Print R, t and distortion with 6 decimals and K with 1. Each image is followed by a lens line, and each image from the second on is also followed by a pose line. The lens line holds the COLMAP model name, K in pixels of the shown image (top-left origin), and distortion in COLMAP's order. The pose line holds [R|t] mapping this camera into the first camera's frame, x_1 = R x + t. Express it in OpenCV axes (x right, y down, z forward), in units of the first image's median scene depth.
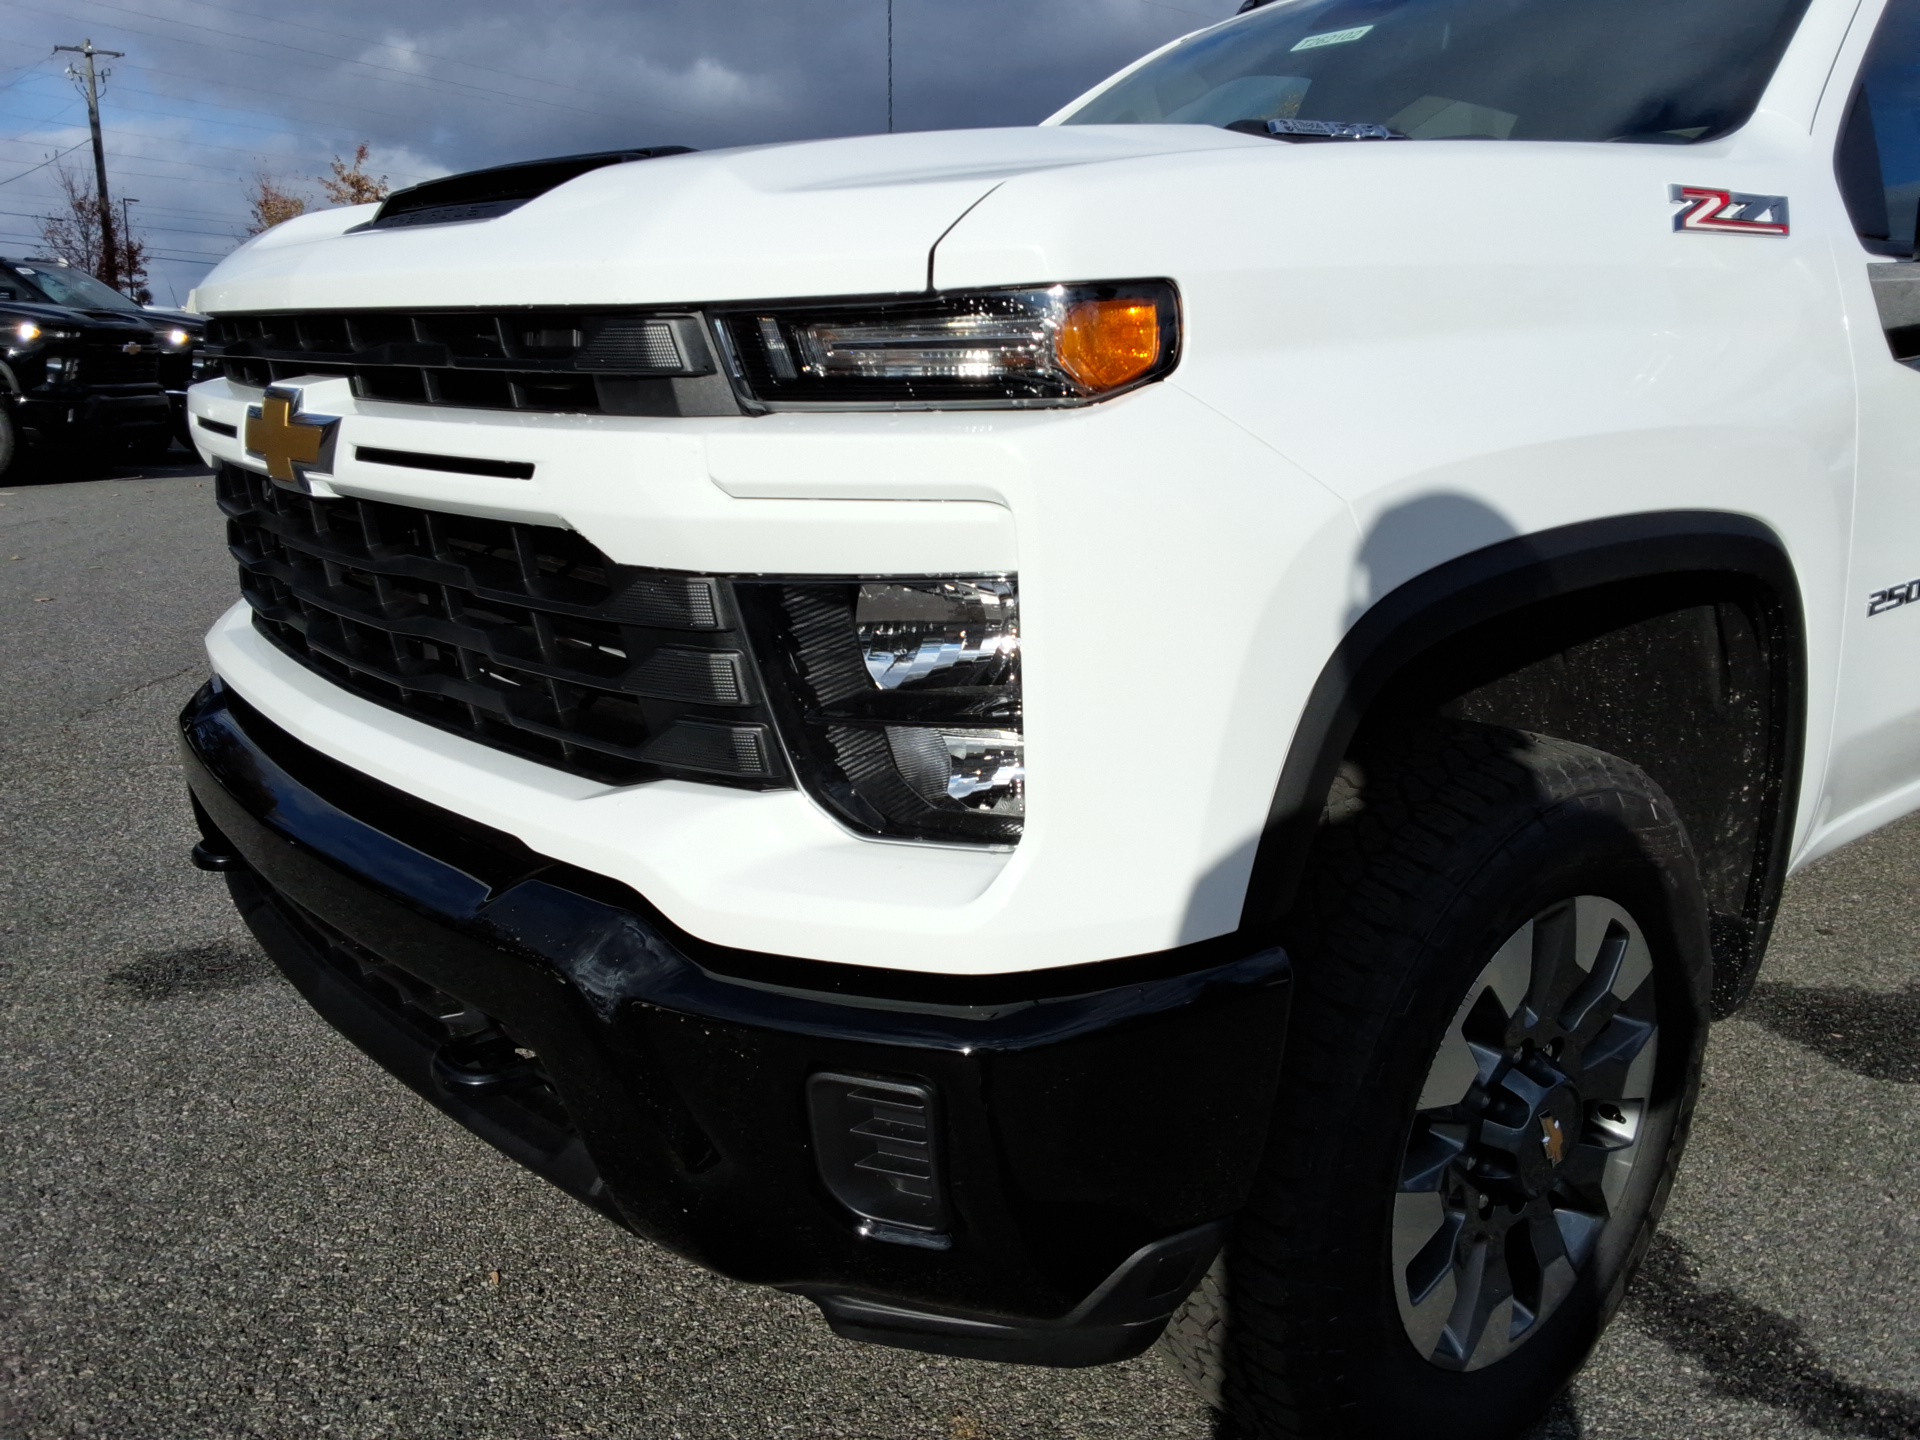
lens RADIAL K [[1531.0, 0, 962.7], [0, 1531.0, 711.2], [0, 0, 1]] dist [0.116331, -0.166647]
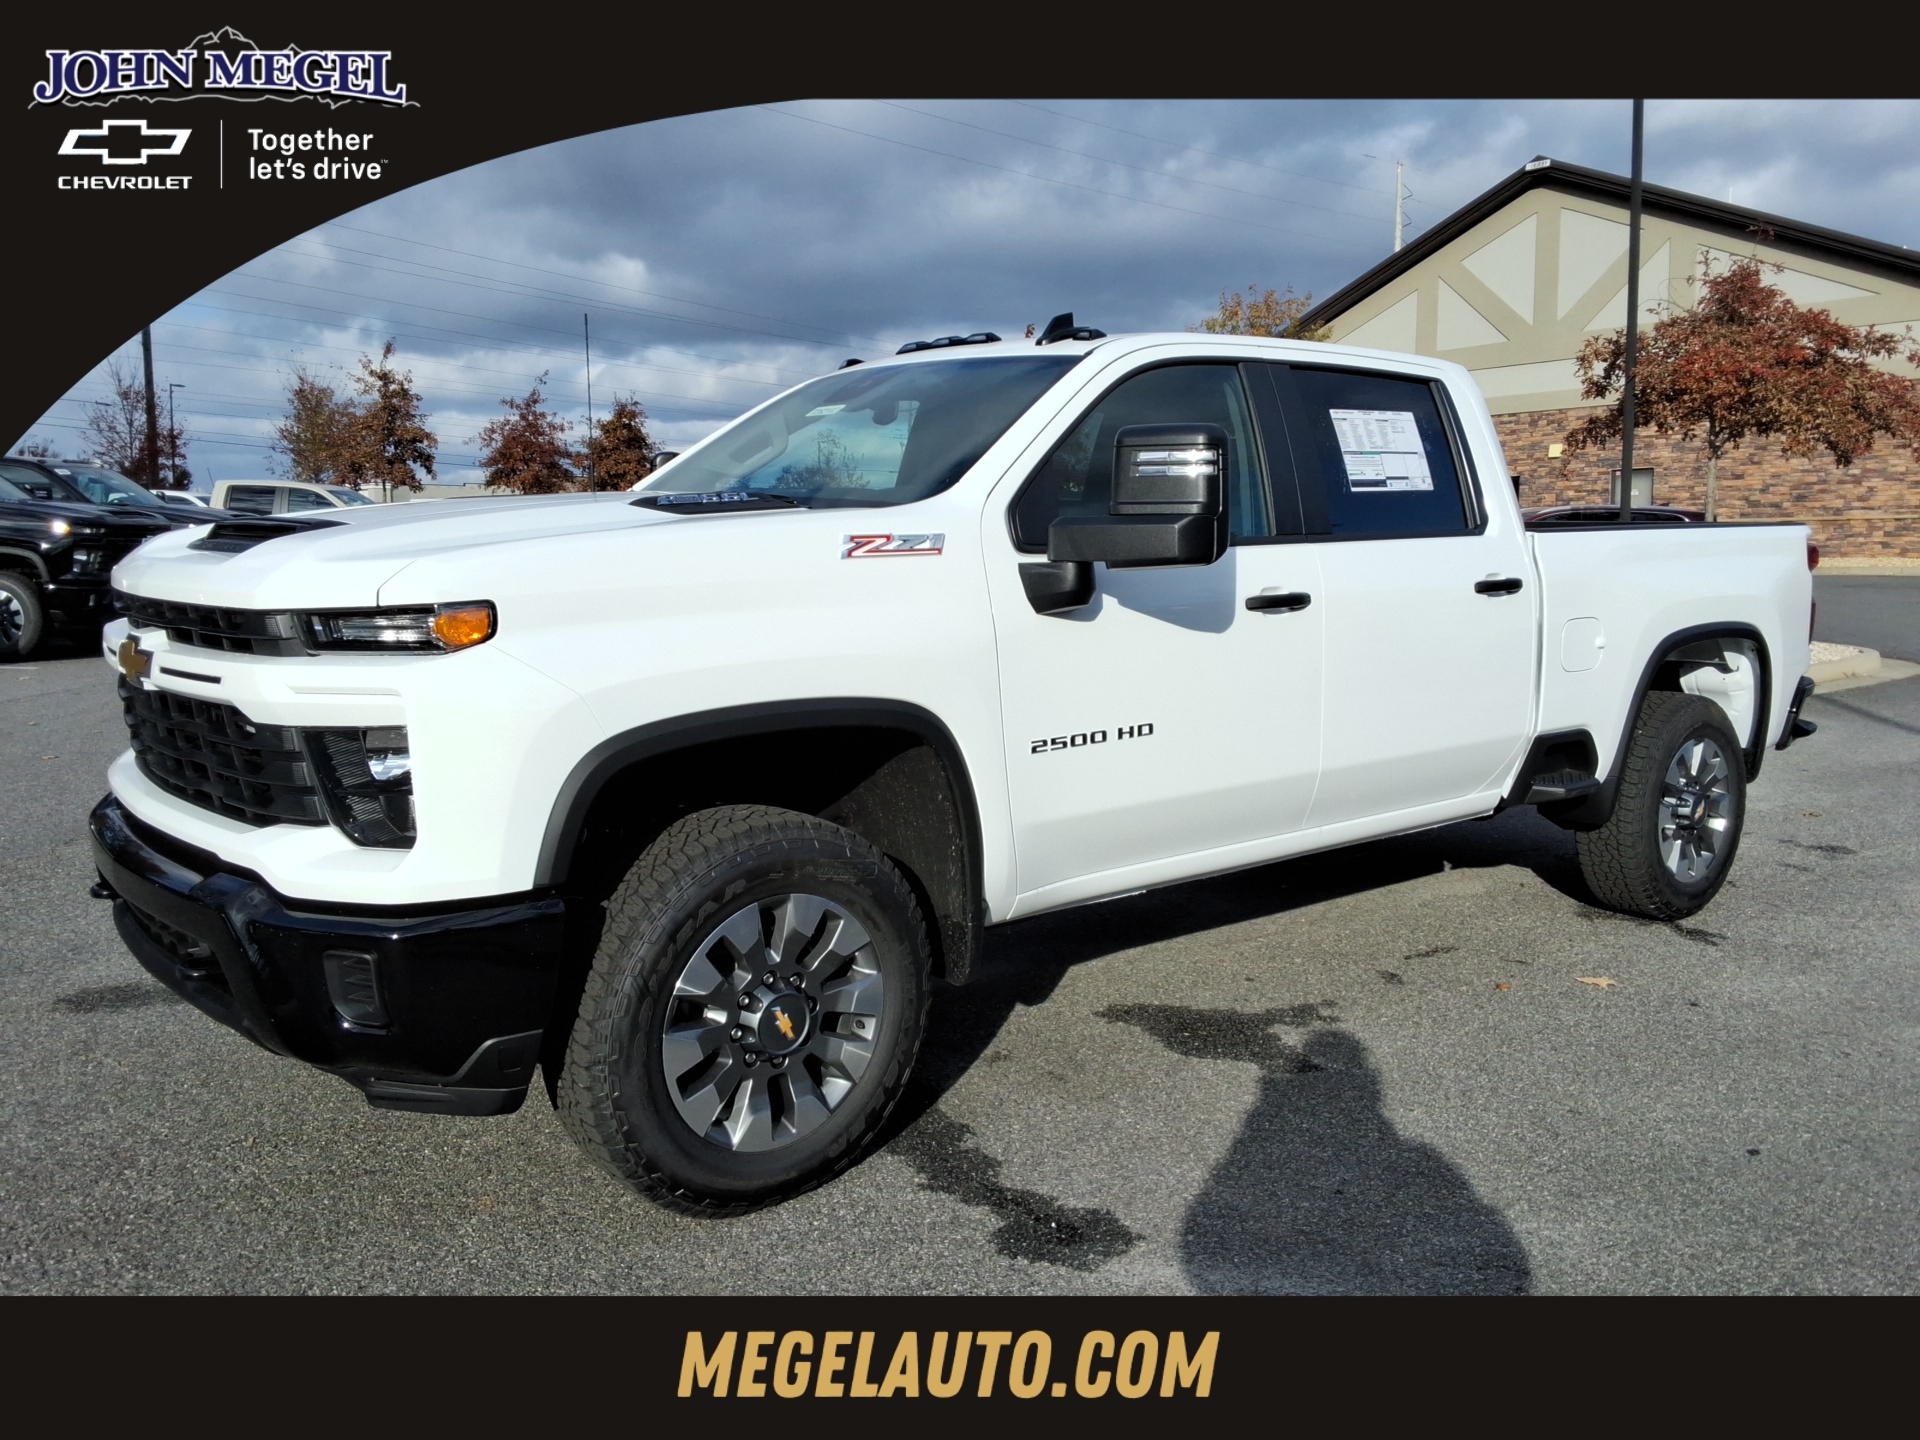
lens RADIAL K [[1548.4, 0, 956.9], [0, 1548.4, 719.6], [0, 0, 1]] dist [0.117352, -0.166798]
pose [[0.999757, 0.000127, -0.022044, 0.540488], [-0.002349, 0.994904, -0.100796, 0.081041], [0.021919, 0.100823, 0.994663, -0.794429]]
